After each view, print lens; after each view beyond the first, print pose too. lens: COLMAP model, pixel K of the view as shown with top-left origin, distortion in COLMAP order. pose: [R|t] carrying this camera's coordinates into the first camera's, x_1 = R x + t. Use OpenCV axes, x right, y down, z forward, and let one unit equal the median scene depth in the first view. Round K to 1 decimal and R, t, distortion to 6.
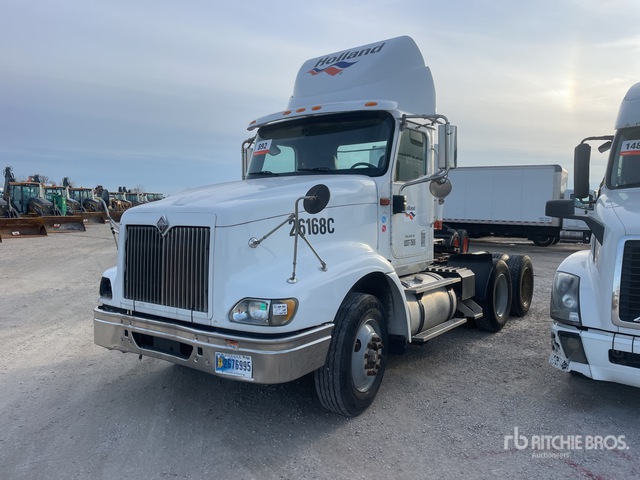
lens RADIAL K [[482.6, 0, 316.8], [0, 482.6, 235.1], [0, 0, 1]] dist [0.020889, -0.028586]
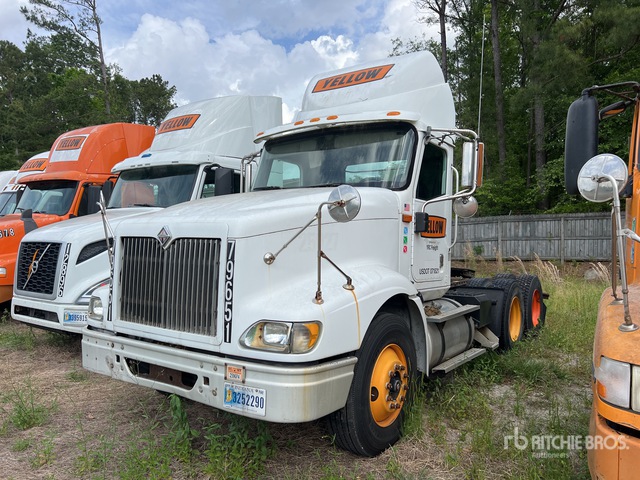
lens RADIAL K [[482.6, 0, 317.0], [0, 482.6, 243.3], [0, 0, 1]] dist [0.020889, -0.028586]
pose [[0.999303, 0.023814, 0.028756, -0.056461], [-0.022626, 0.998905, -0.040949, 0.018470], [-0.029700, 0.040270, 0.998747, 0.094253]]
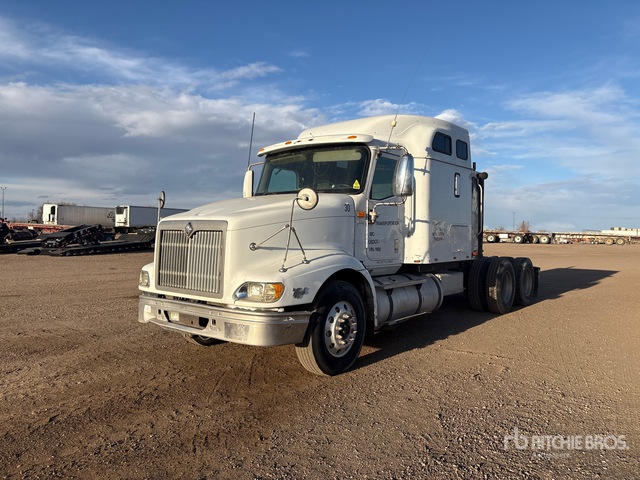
lens RADIAL K [[482.6, 0, 317.1], [0, 482.6, 240.0], [0, 0, 1]] dist [0.008000, 0.000232]
pose [[0.998967, 0.013480, -0.043386, 0.084298], [-0.014357, 0.999698, -0.019956, 0.023908], [0.043103, 0.020558, 0.998859, -0.276146]]
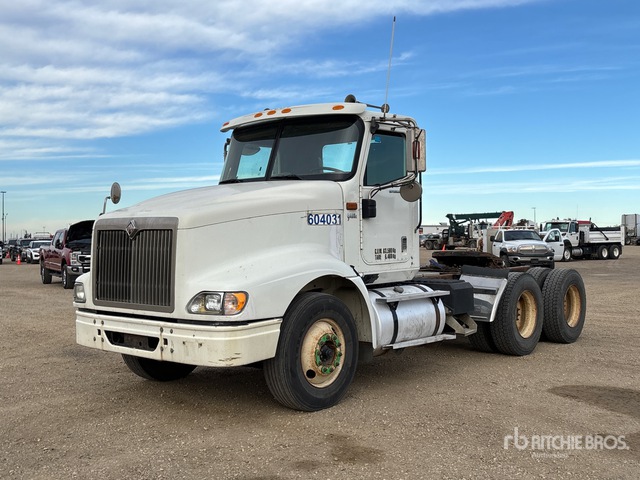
lens RADIAL K [[762.8, 0, 292.3], [0, 762.8, 239.1], [0, 0, 1]] dist [-0.055190, 0.000000]
pose [[0.994924, -0.006051, -0.100447, 0.181419], [0.003169, 0.999580, -0.028823, 0.042912], [0.100579, 0.028358, 0.994525, -0.568485]]
